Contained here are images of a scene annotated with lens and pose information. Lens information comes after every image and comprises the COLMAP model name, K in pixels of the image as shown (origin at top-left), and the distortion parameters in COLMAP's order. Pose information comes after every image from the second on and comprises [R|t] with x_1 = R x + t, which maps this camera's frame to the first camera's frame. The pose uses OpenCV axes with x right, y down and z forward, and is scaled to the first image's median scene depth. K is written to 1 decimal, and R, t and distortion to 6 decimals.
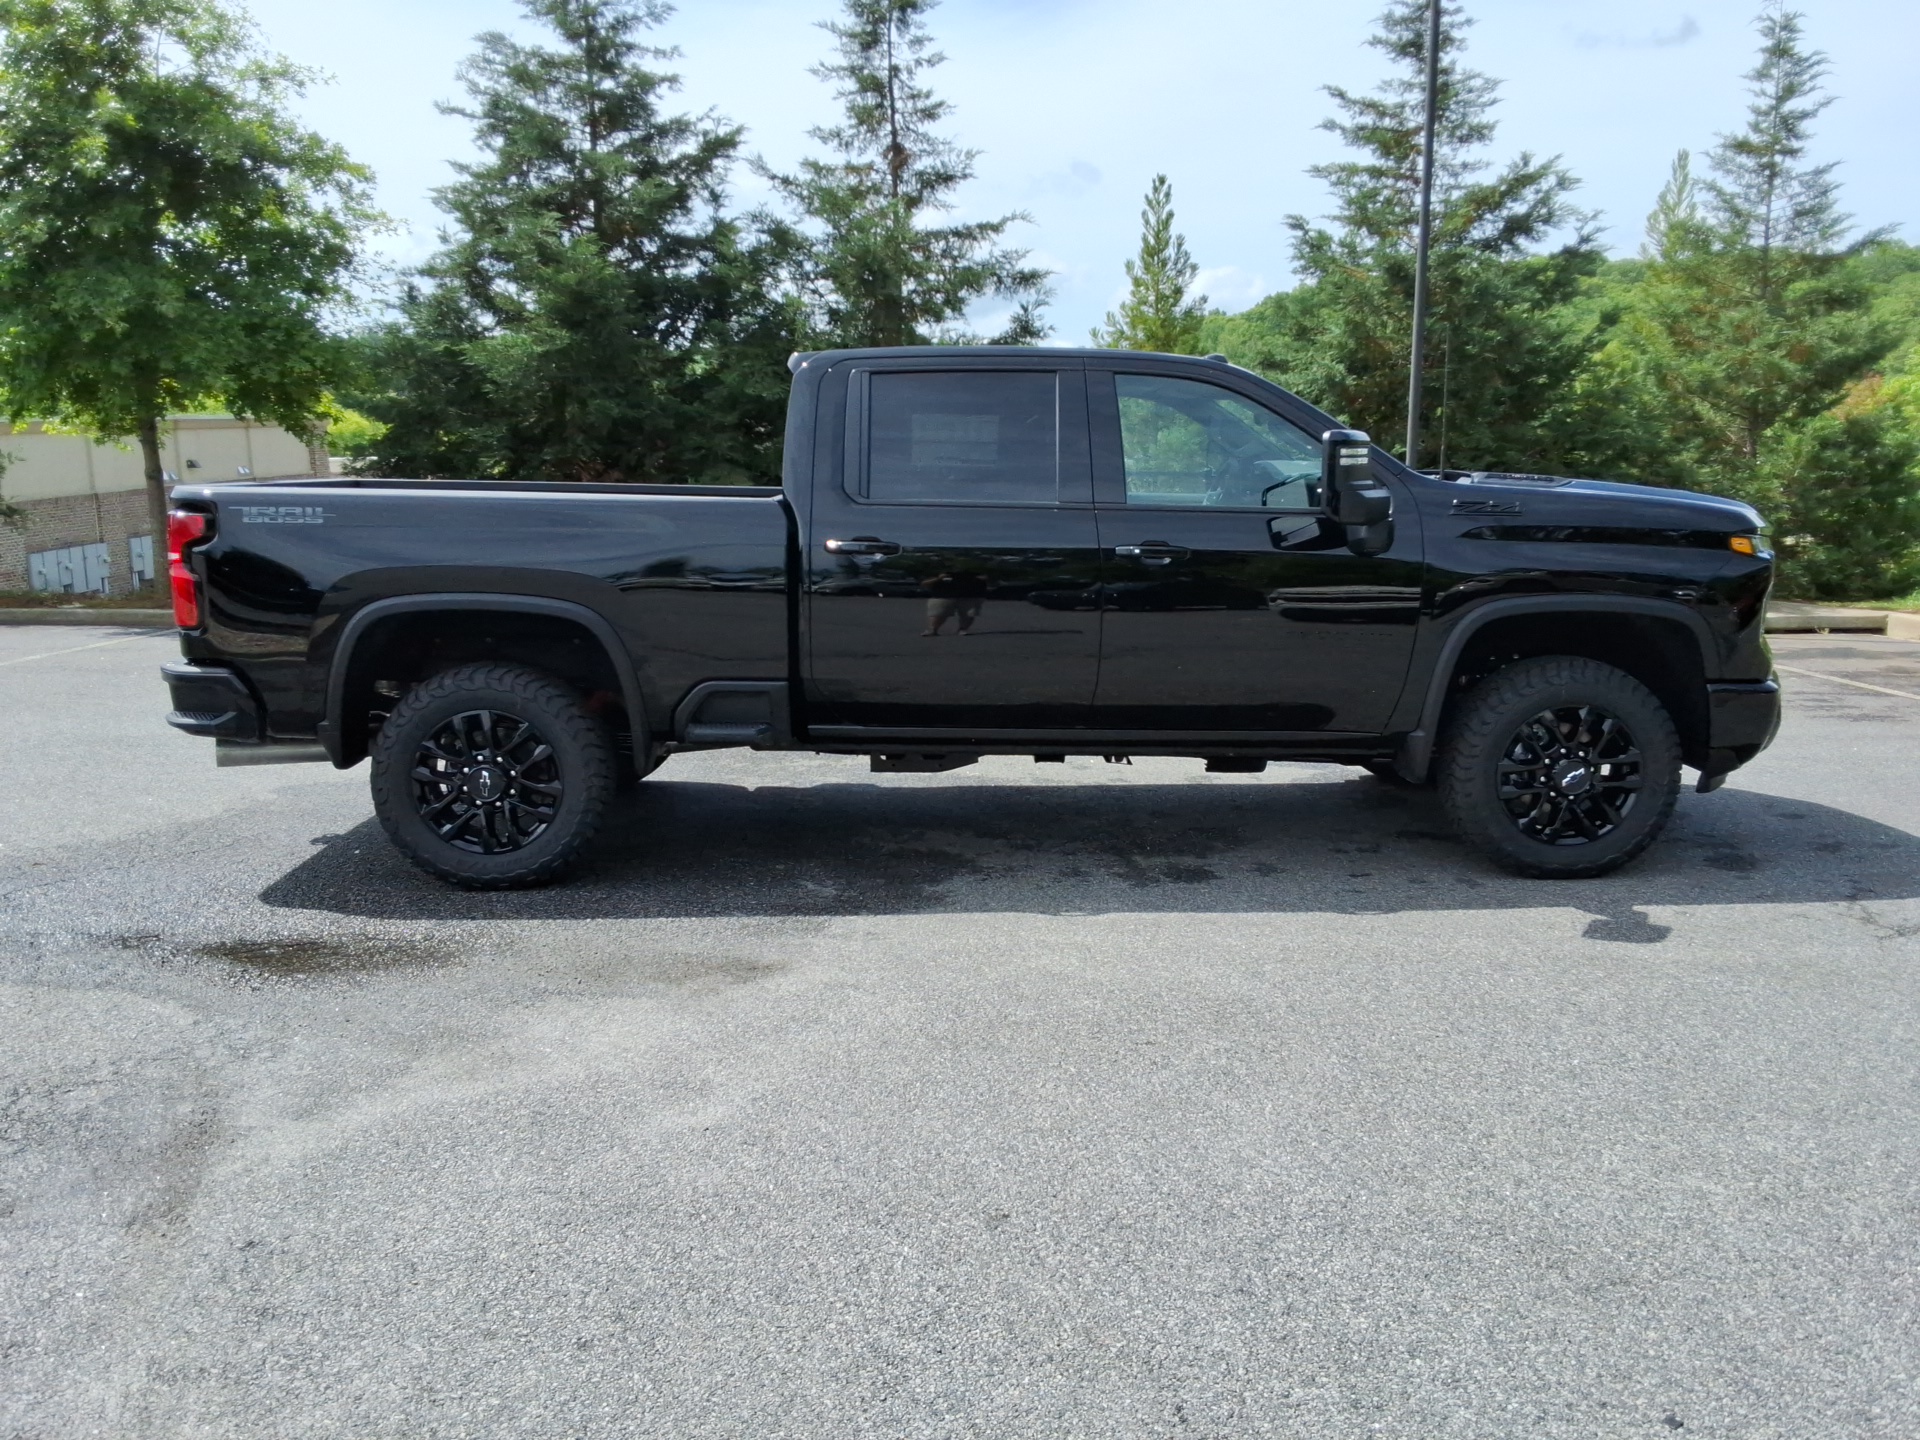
lens RADIAL K [[1528.5, 0, 973.9], [0, 1528.5, 715.3], [0, 0, 1]] dist [0.108868, -0.163597]
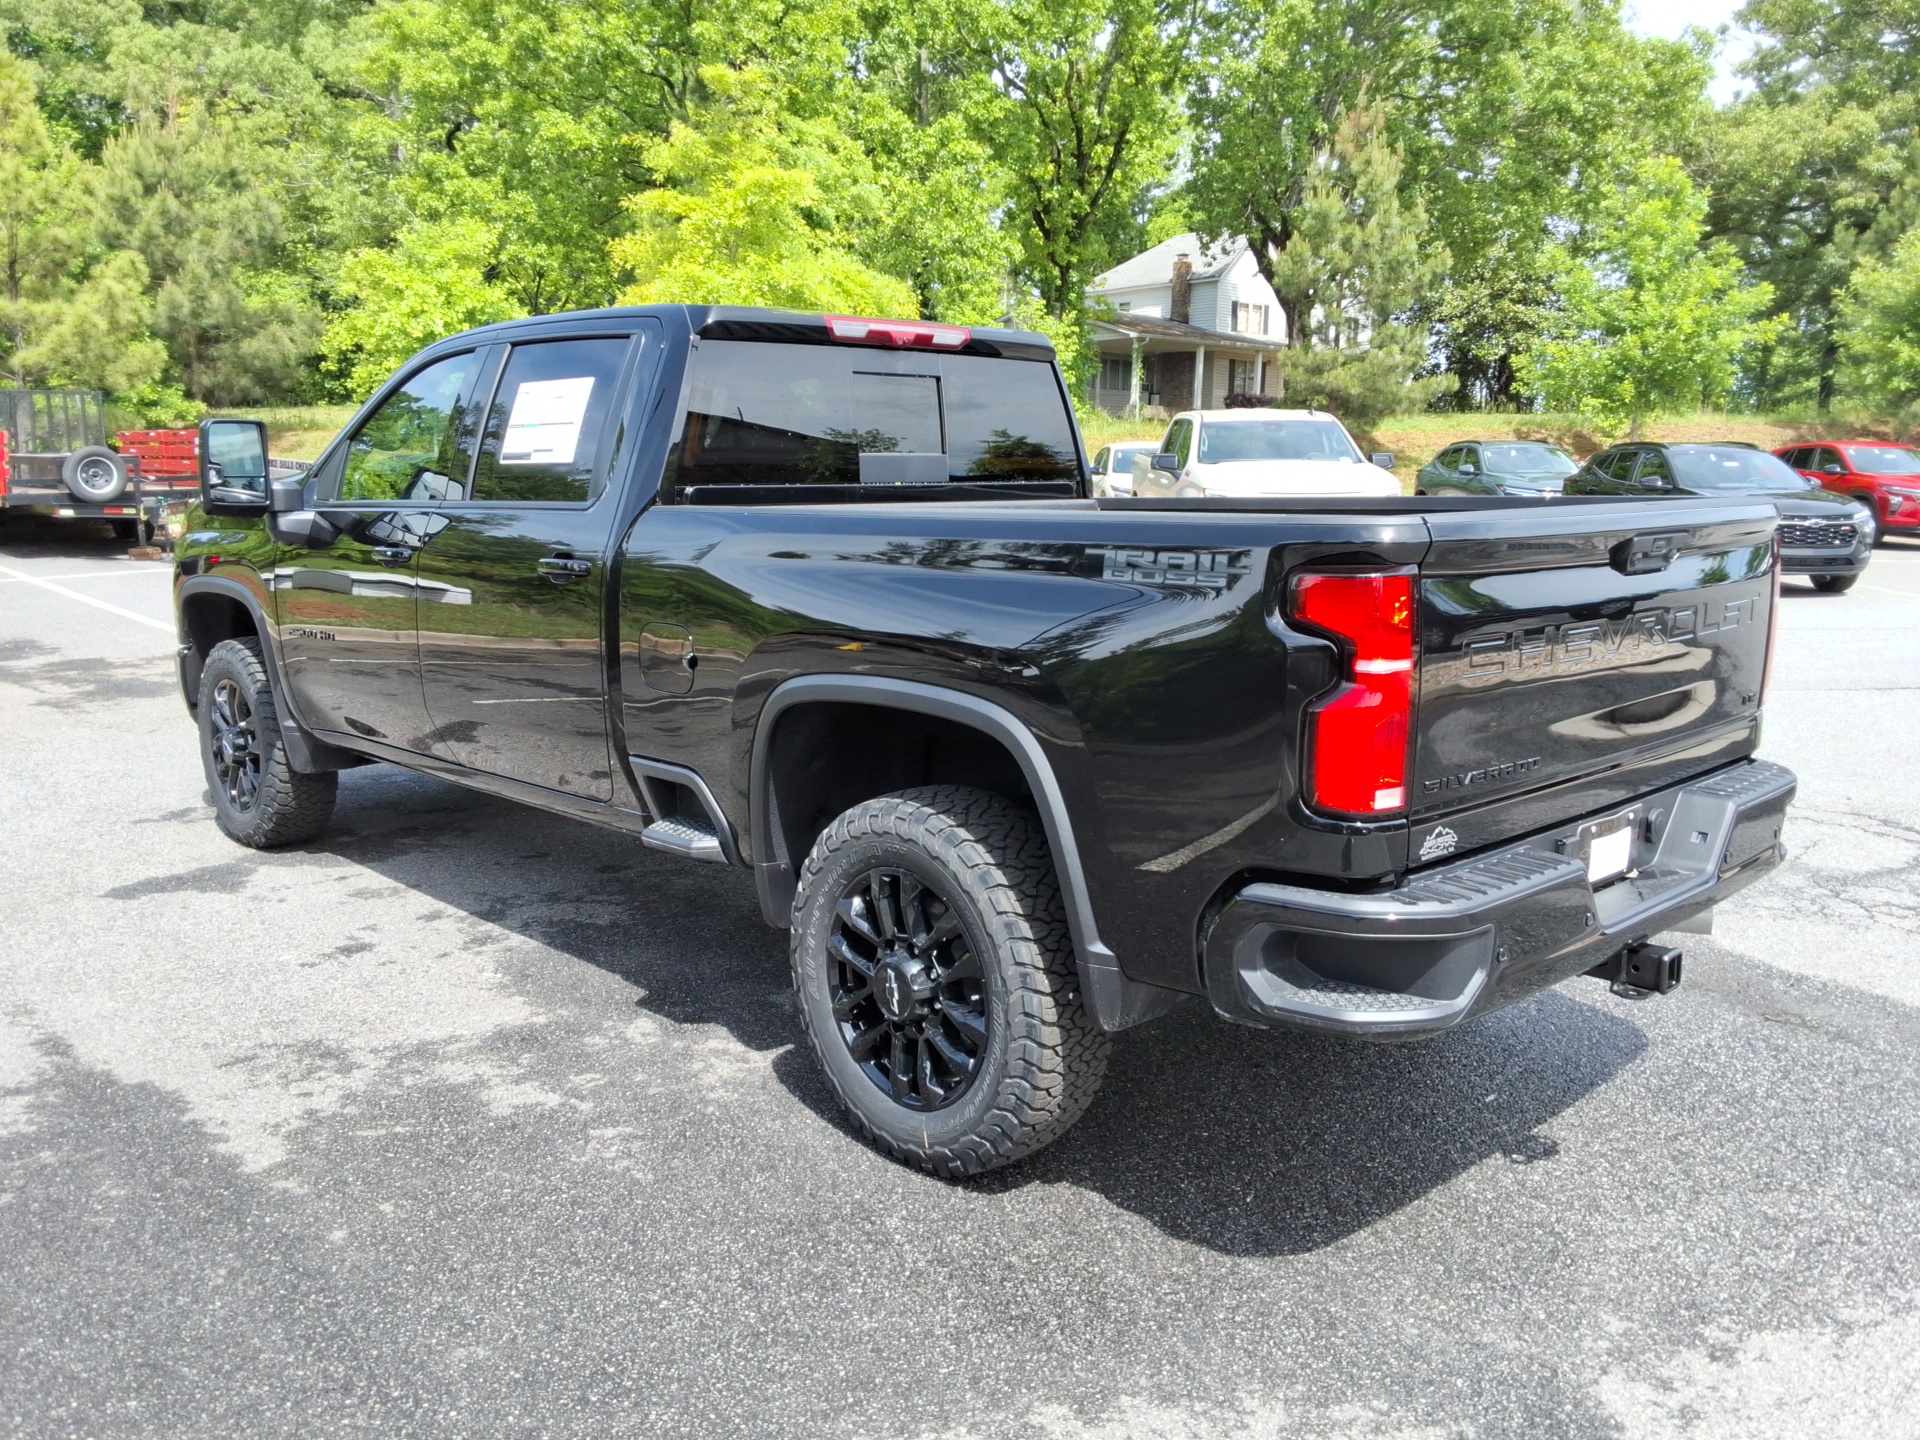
lens RADIAL K [[1528.5, 0, 973.9], [0, 1528.5, 715.3], [0, 0, 1]] dist [0.108868, -0.163597]
pose [[-0.675476, -0.122256, 0.727177, -0.760221], [0.122250, 0.953946, 0.273939, -0.274552], [-0.727178, 0.273936, -0.629422, 1.649194]]
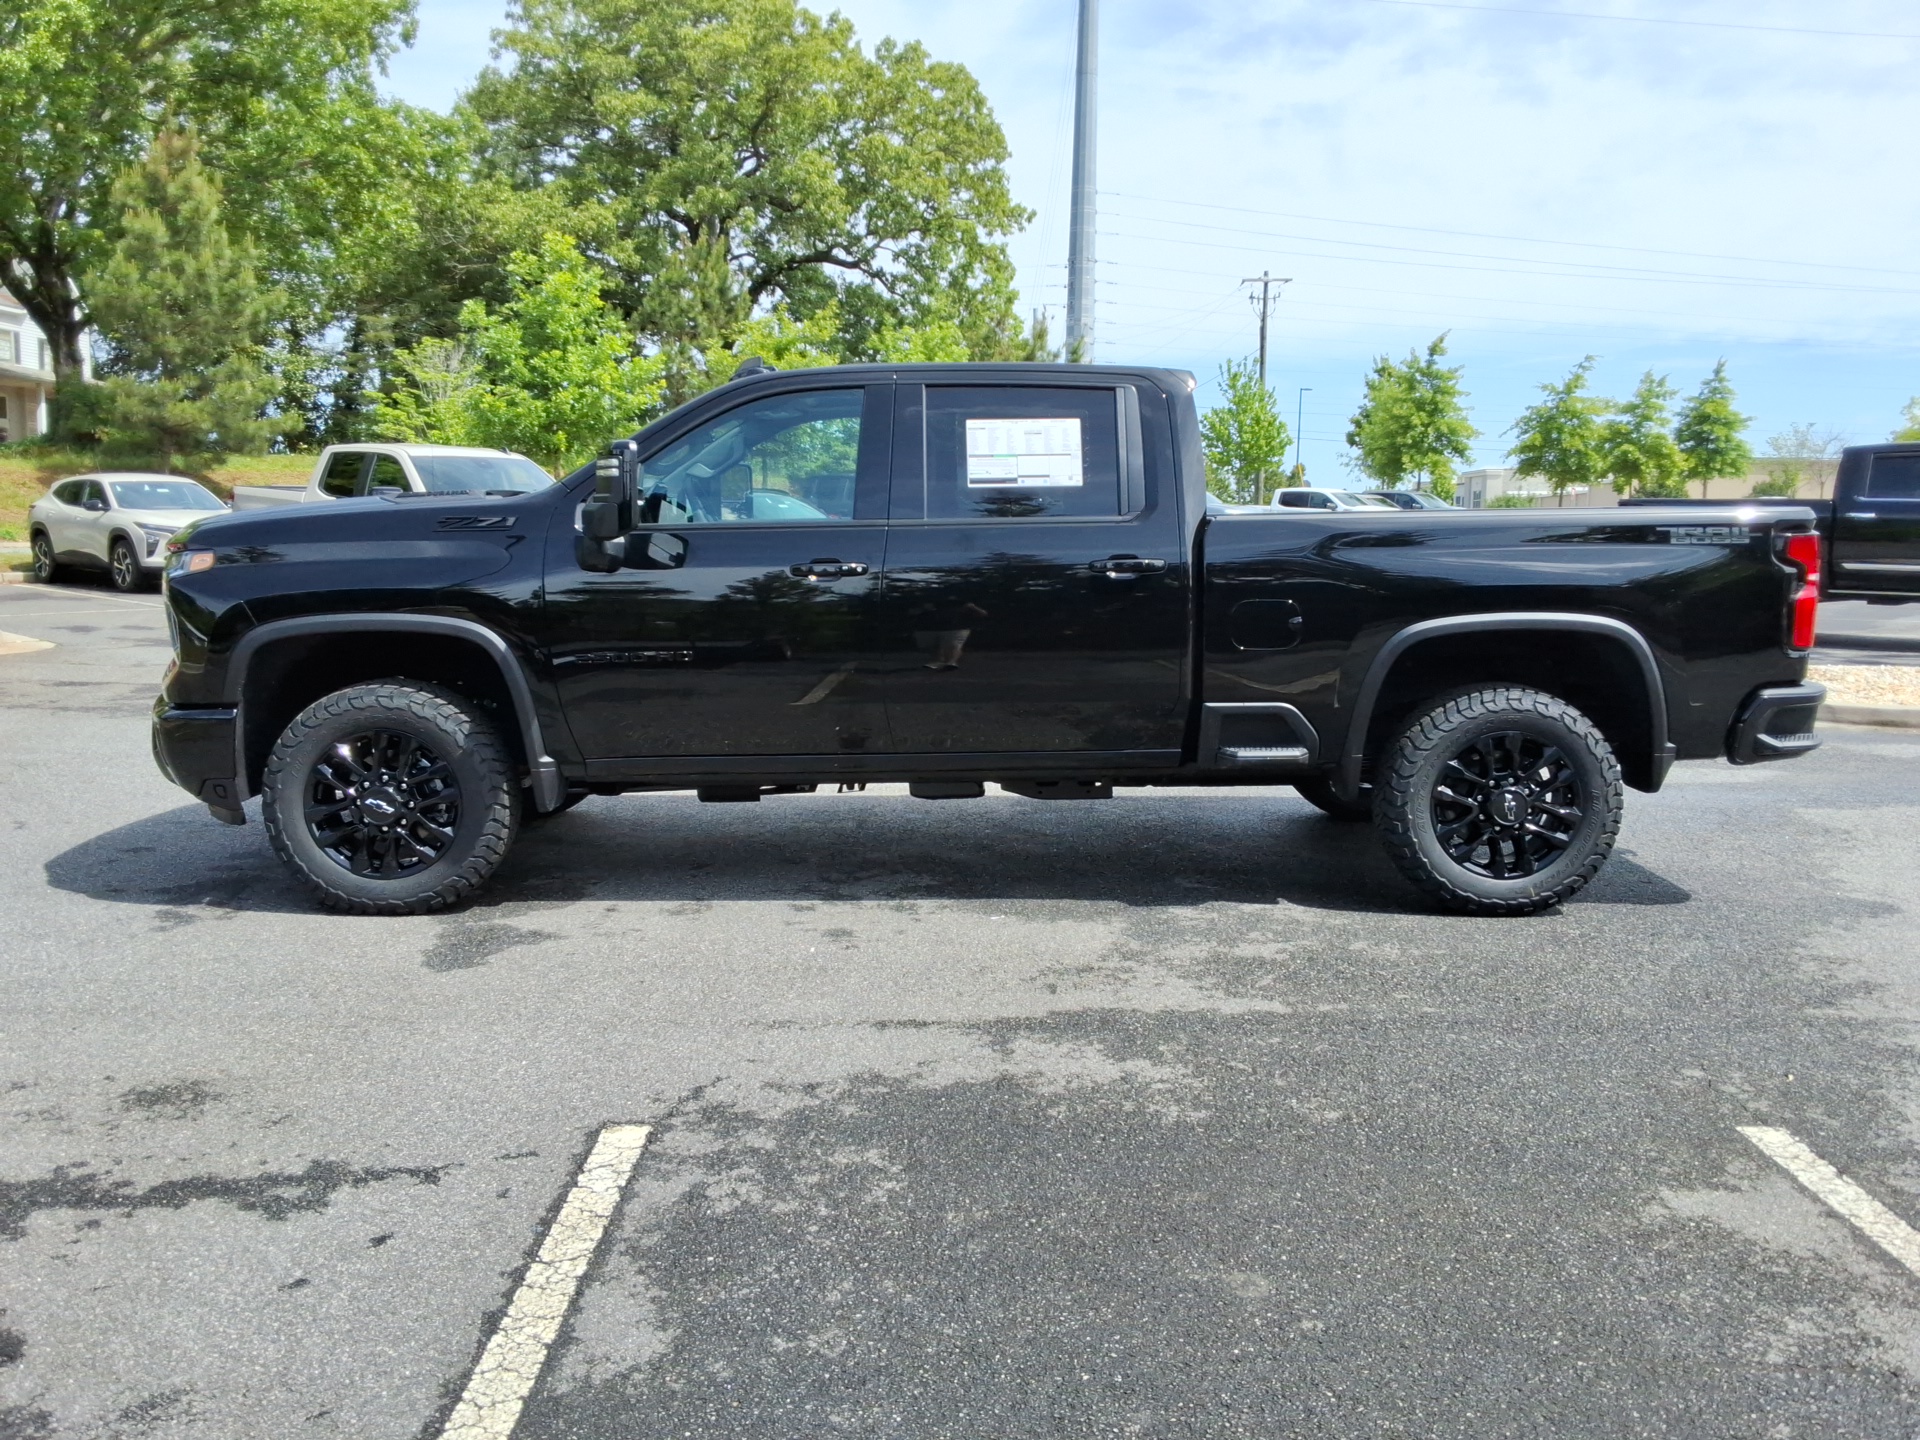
lens RADIAL K [[1528.5, 0, 973.9], [0, 1528.5, 715.3], [0, 0, 1]] dist [0.108868, -0.163597]
pose [[-0.999965, -0.005304, 0.006509, 0.005781], [-0.003125, 0.954634, 0.297766, -0.356592], [-0.007793, 0.297735, -0.954617, 2.237562]]
